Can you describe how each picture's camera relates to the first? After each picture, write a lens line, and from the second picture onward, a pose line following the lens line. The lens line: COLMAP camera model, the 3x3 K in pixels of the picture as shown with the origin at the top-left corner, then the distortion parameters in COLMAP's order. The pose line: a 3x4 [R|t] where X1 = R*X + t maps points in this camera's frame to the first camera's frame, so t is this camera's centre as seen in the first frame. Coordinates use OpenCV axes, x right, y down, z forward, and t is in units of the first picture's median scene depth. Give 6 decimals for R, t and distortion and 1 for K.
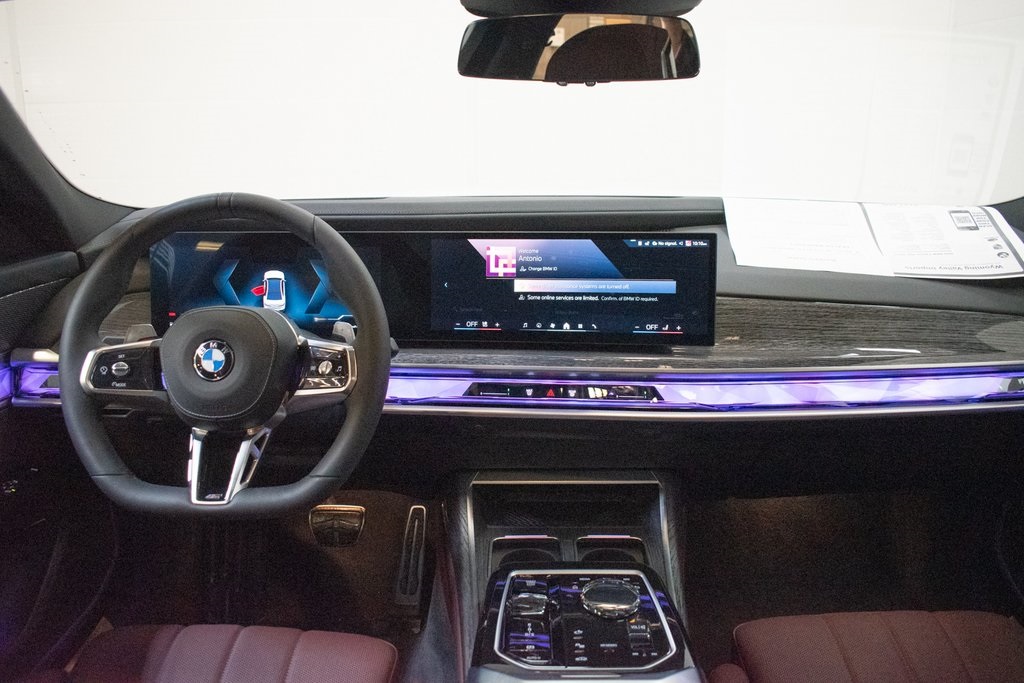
lens RADIAL K [[769.1, 0, 512.5], [0, 769.1, 305.5], [0, 0, 1]] dist [-0.102902, 0.010917]
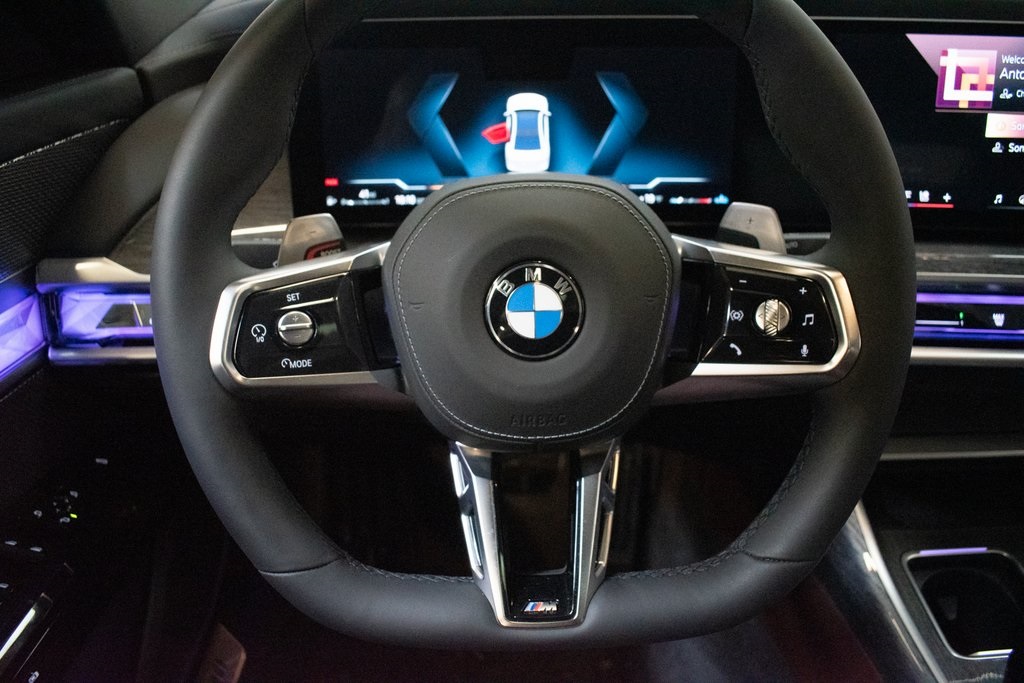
lens RADIAL K [[769.1, 0, 512.5], [0, 769.1, 305.5], [0, 0, 1]] dist [-0.102902, 0.010917]
pose [[0.999712, -0.008807, -0.022315, -0.320641], [0.013445, 0.976061, 0.217080, -0.018718], [0.019869, -0.217318, 0.975899, 0.471244]]
